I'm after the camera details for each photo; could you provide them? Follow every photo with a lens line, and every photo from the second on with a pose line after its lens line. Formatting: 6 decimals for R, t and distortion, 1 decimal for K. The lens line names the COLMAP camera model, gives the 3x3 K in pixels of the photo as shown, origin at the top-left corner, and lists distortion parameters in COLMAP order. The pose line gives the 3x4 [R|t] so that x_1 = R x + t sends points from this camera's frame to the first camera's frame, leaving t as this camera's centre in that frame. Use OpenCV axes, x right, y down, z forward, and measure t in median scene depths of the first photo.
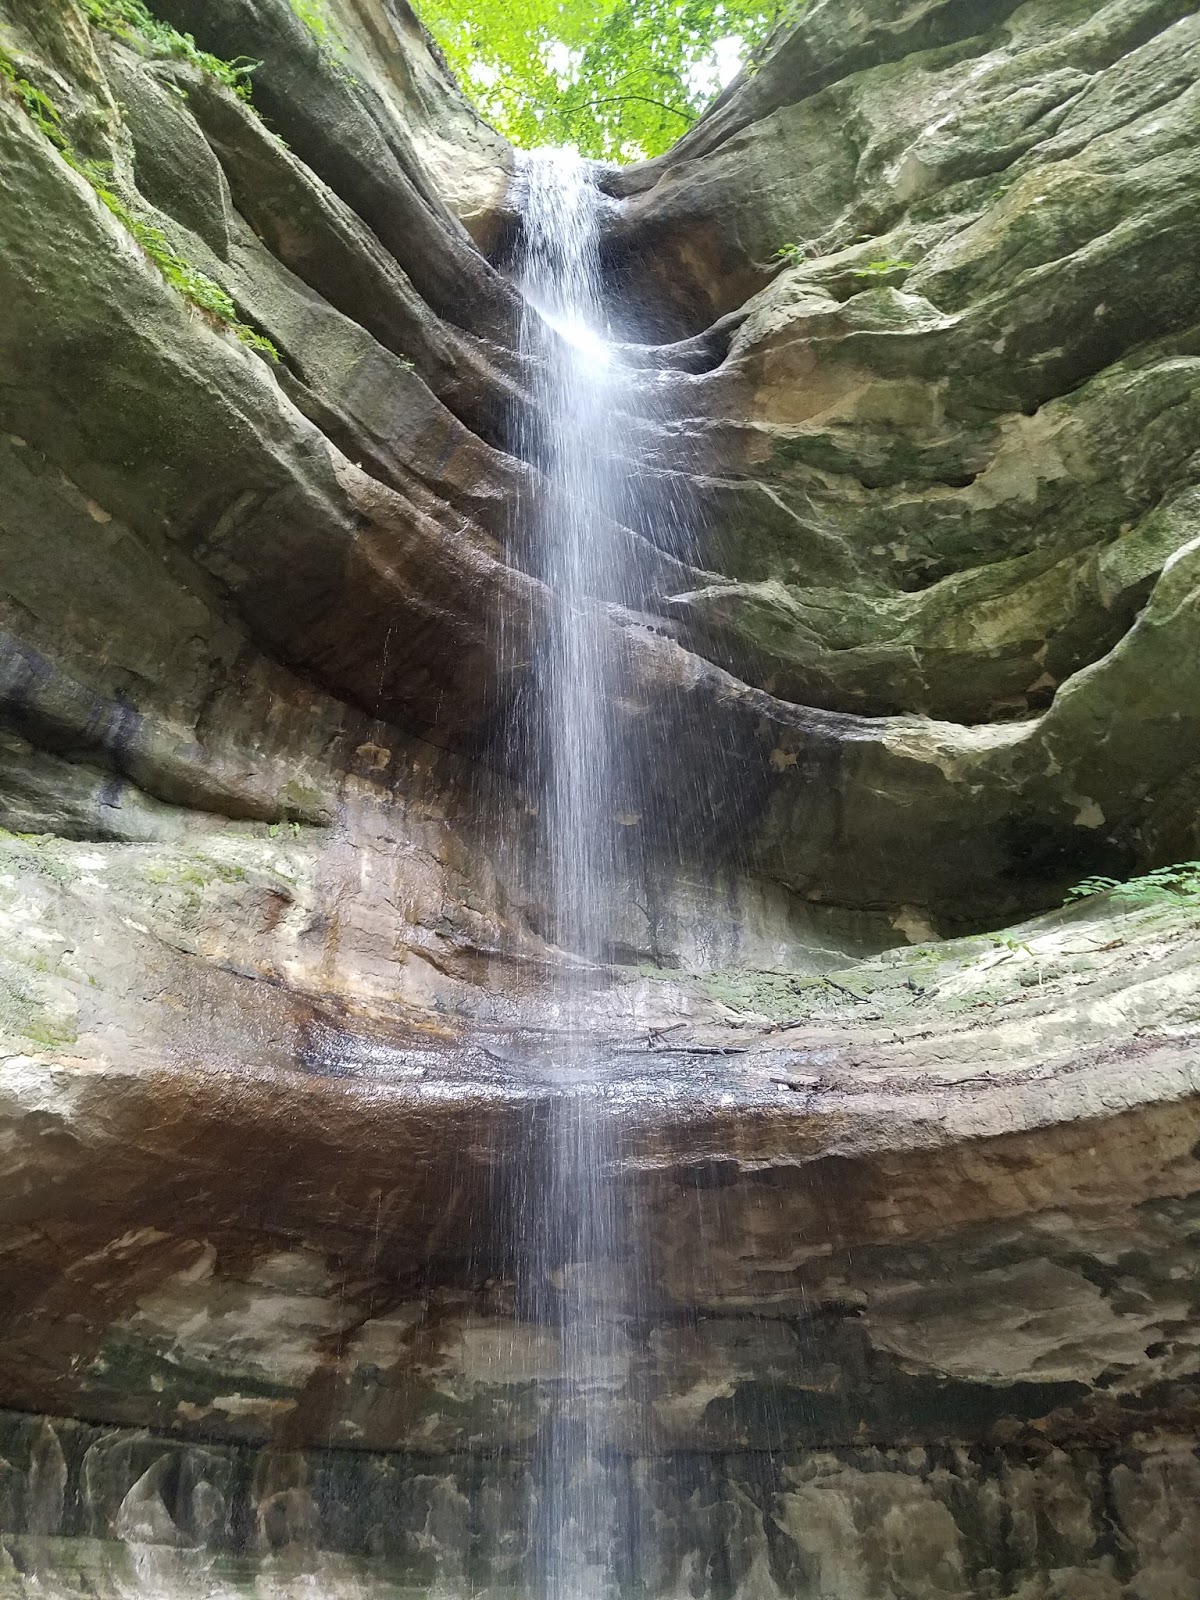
lens RADIAL K [[1229.9, 0, 584.3], [0, 1229.9, 806.3], [0, 0, 1]] dist [0.194077, -0.282034]
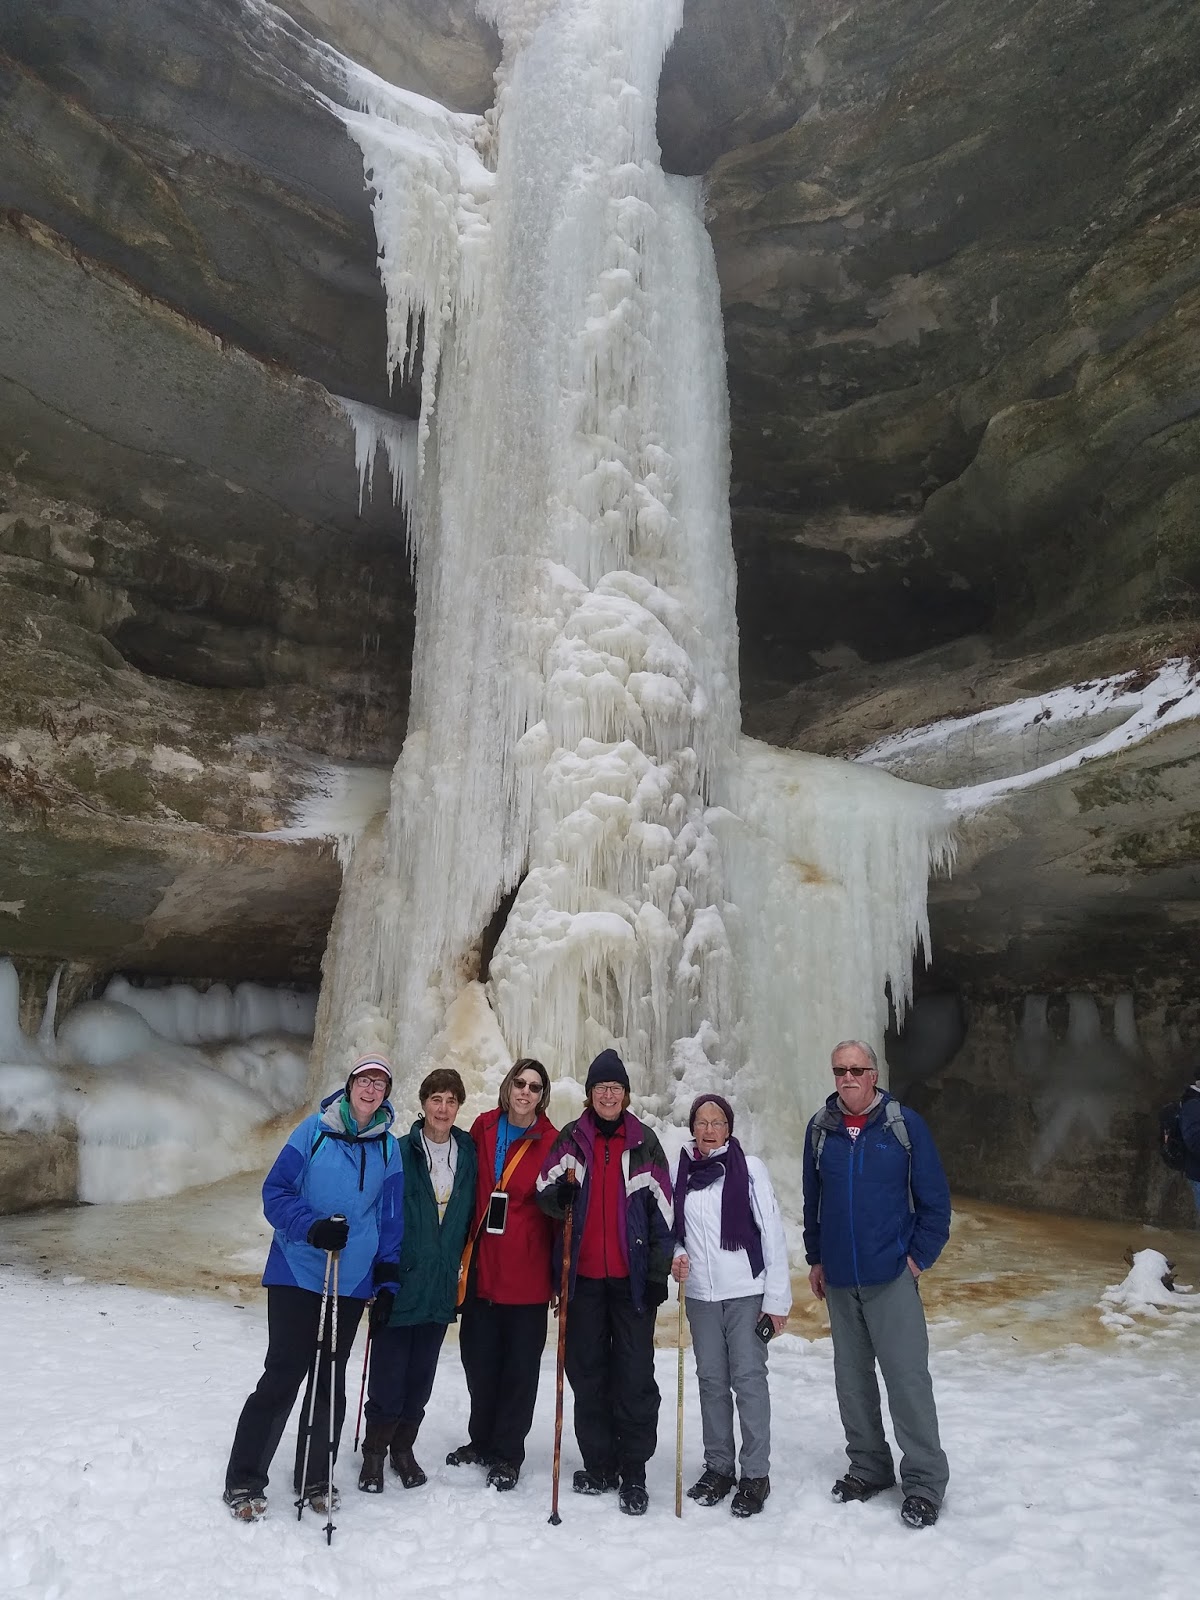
lens RADIAL K [[1256.7, 0, 590.2], [0, 1256.7, 801.8], [0, 0, 1]] dist [0.190748, -0.295215]
pose [[0.986216, -0.003286, -0.165430, 0.249427], [0.067252, 0.921453, 0.382625, -0.347565], [0.151179, -0.388476, 0.908973, -0.430686]]
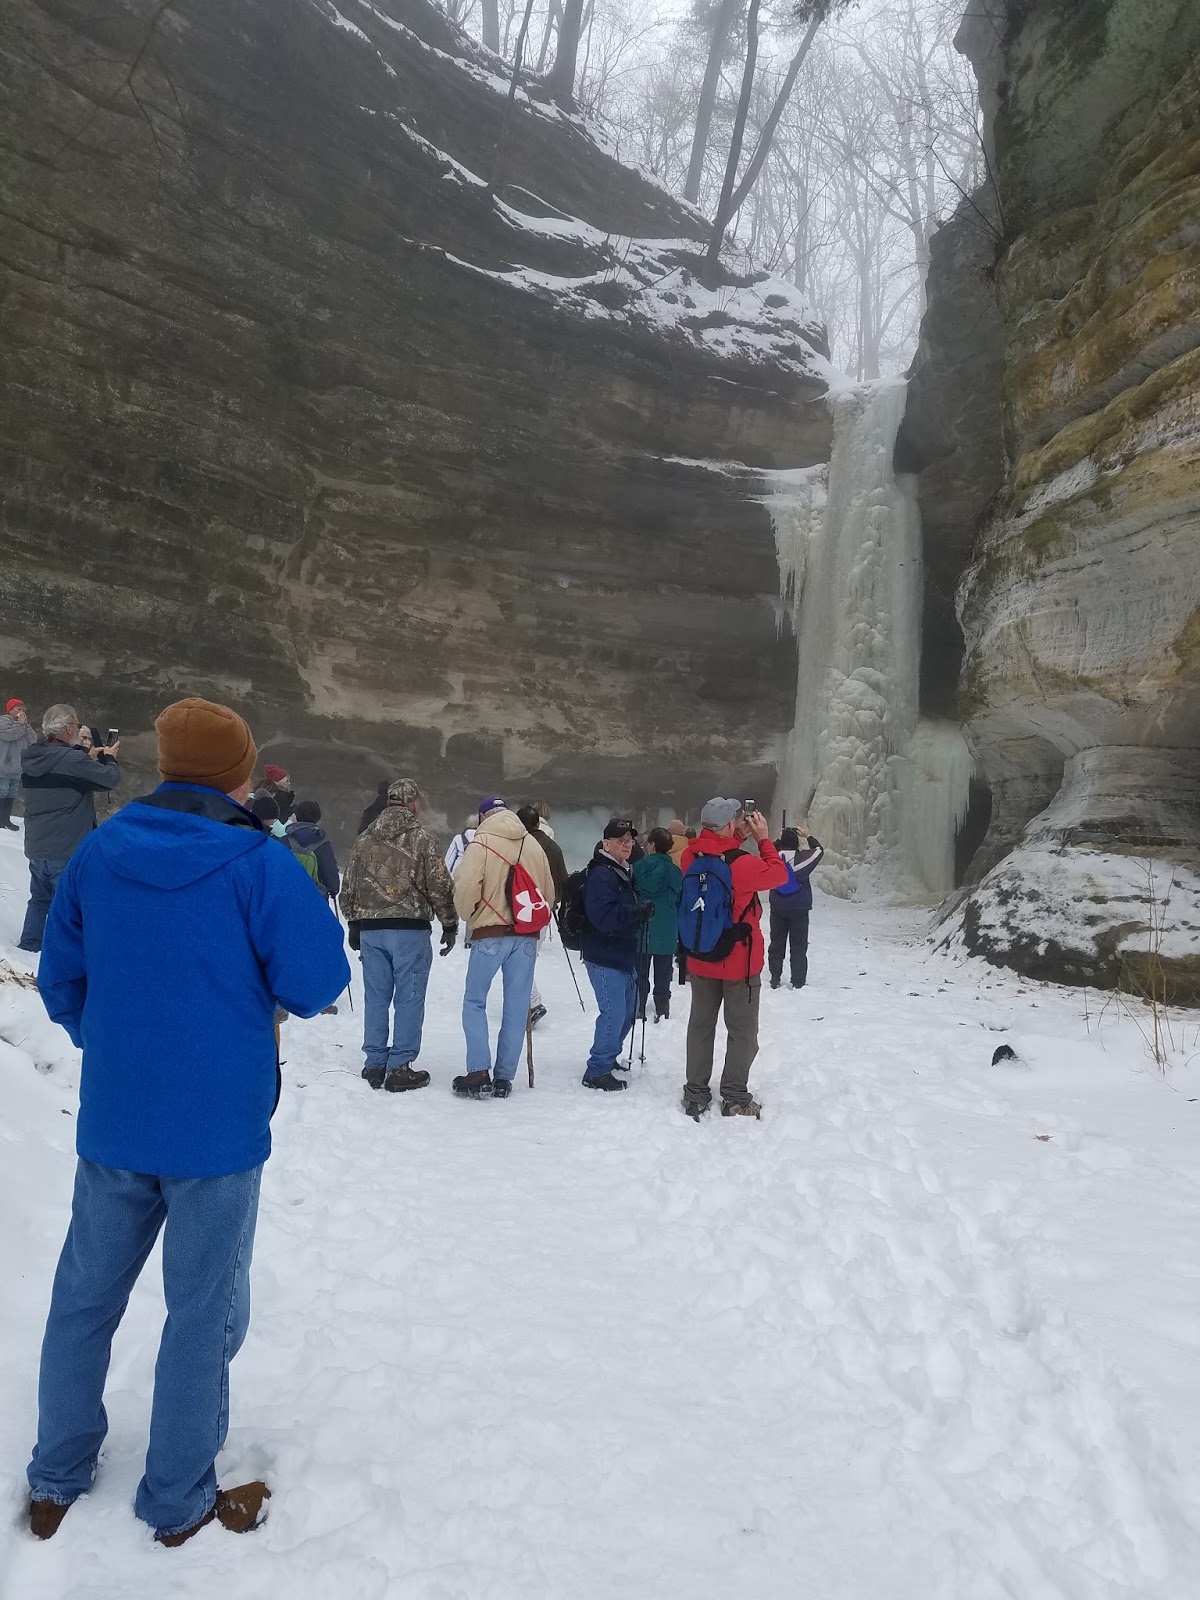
lens RADIAL K [[1256.7, 0, 590.2], [0, 1256.7, 801.8], [0, 0, 1]] dist [0.190748, -0.295215]
pose [[0.775700, 0.022692, -0.630693, 1.508587], [0.321311, 0.845934, 0.425623, -1.334957], [0.543183, -0.532805, 0.648900, -1.830173]]
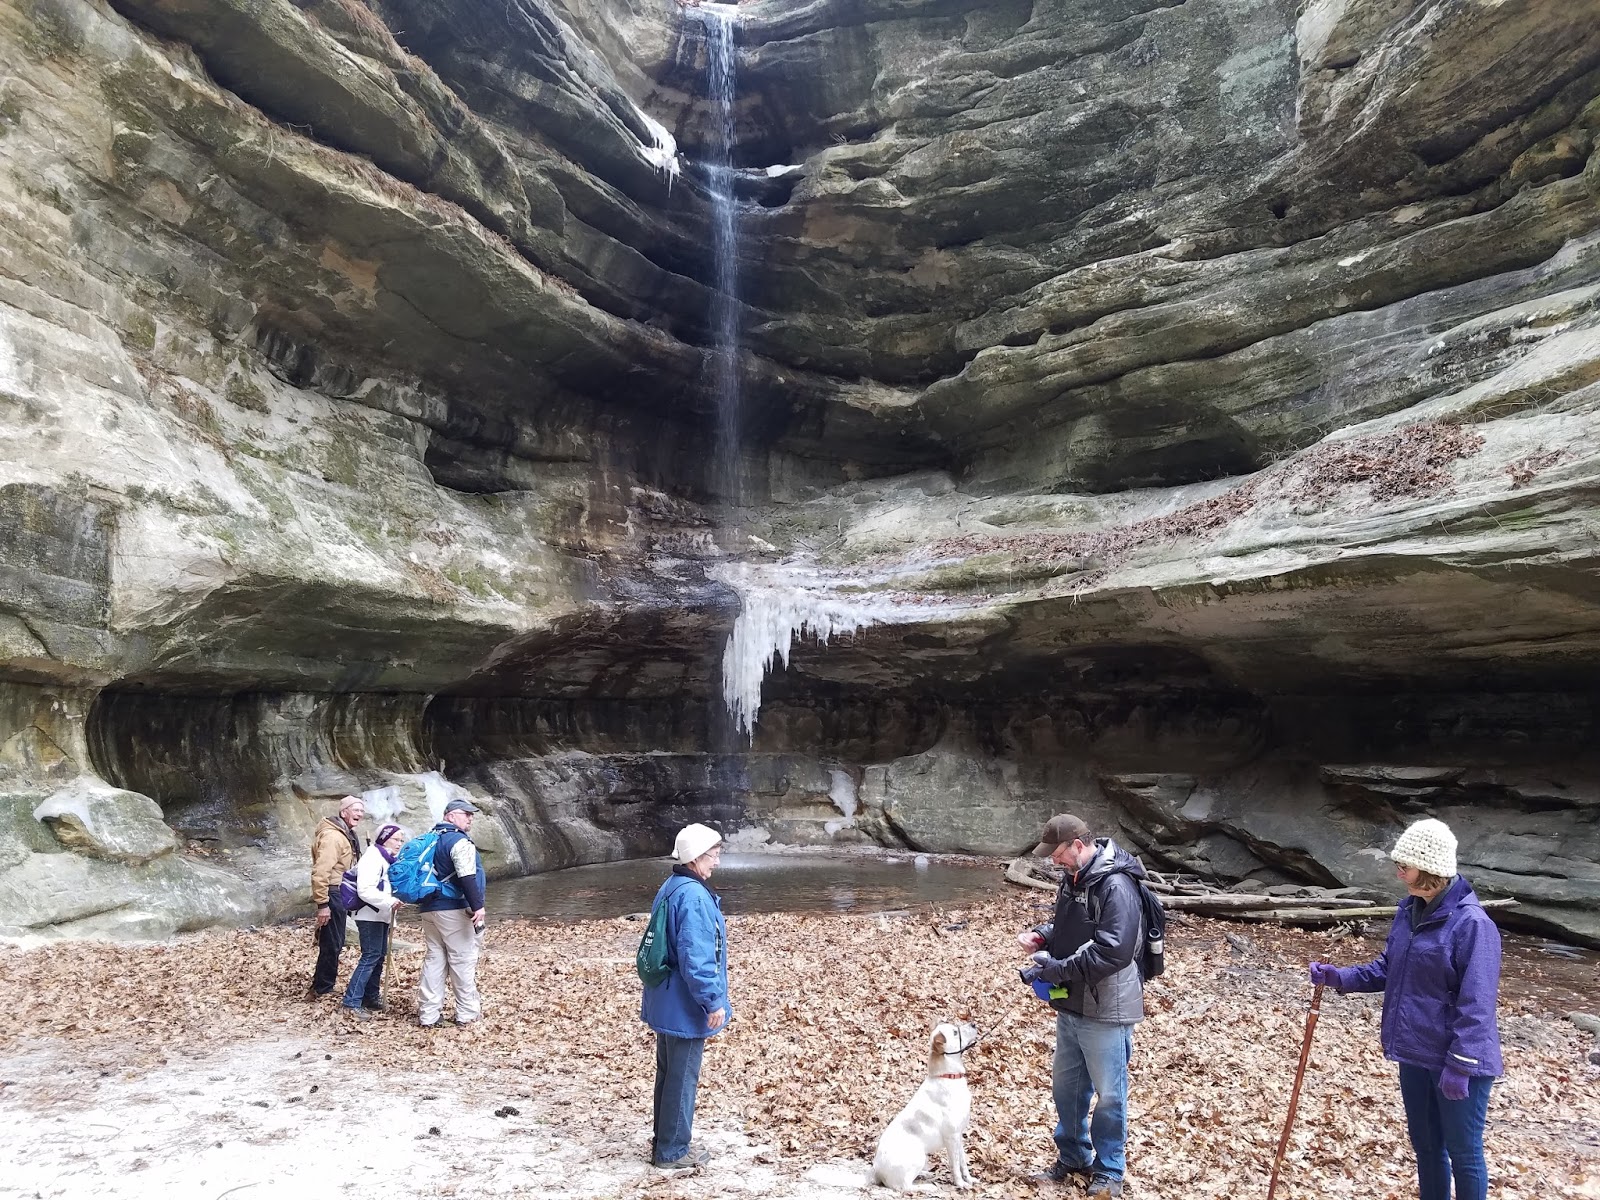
lens RADIAL K [[1223.2, 0, 805.6], [0, 1223.2, 636.3], [0, 0, 1]] dist [0.259705, -0.454212]
pose [[0.981778, 0.026411, 0.188185, -0.205675], [-0.118874, 0.857965, 0.499764, -0.755808], [-0.148257, -0.513028, 0.845472, -0.944390]]
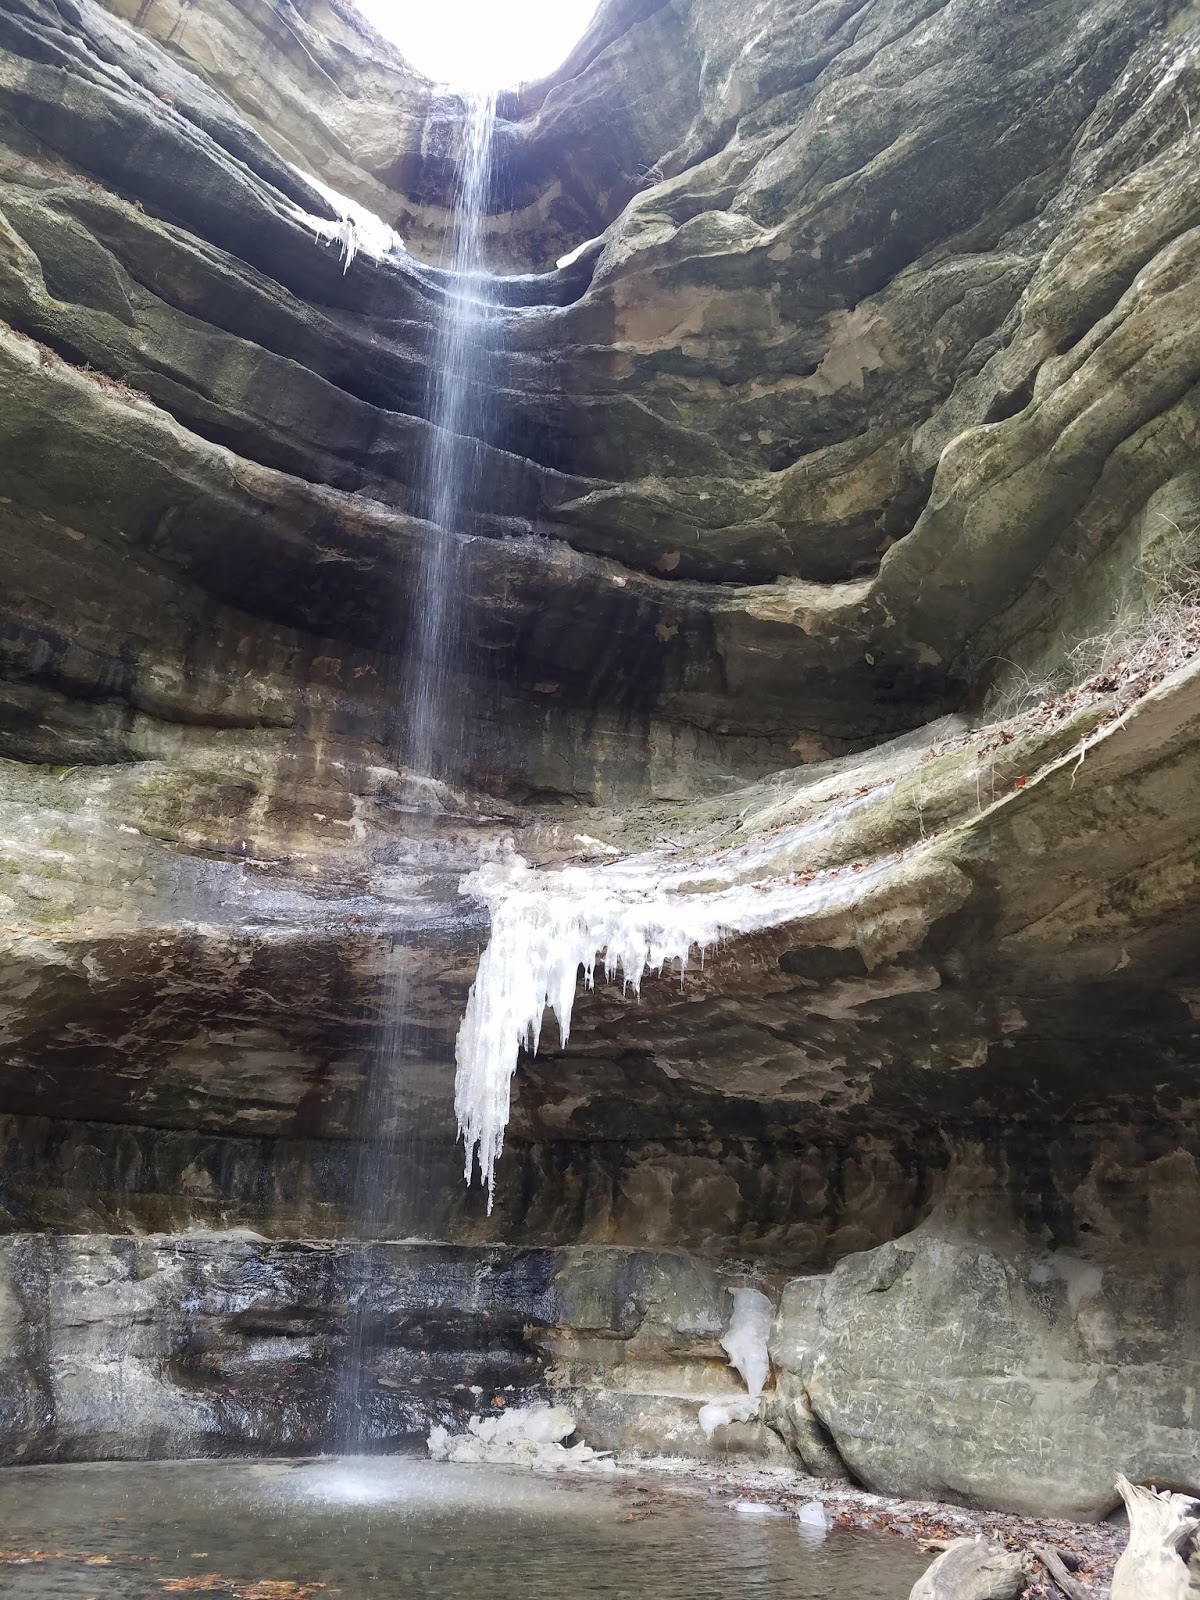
lens RADIAL K [[1226.0, 0, 600.0], [0, 1226.0, 800.0], [0, 0, 1]] dist [0.194082, -0.302281]
pose [[0.978024, -0.041178, -0.204387, 0.350233], [0.086740, 0.971800, 0.219273, -0.153140], [0.189593, -0.232183, 0.954015, -0.223374]]
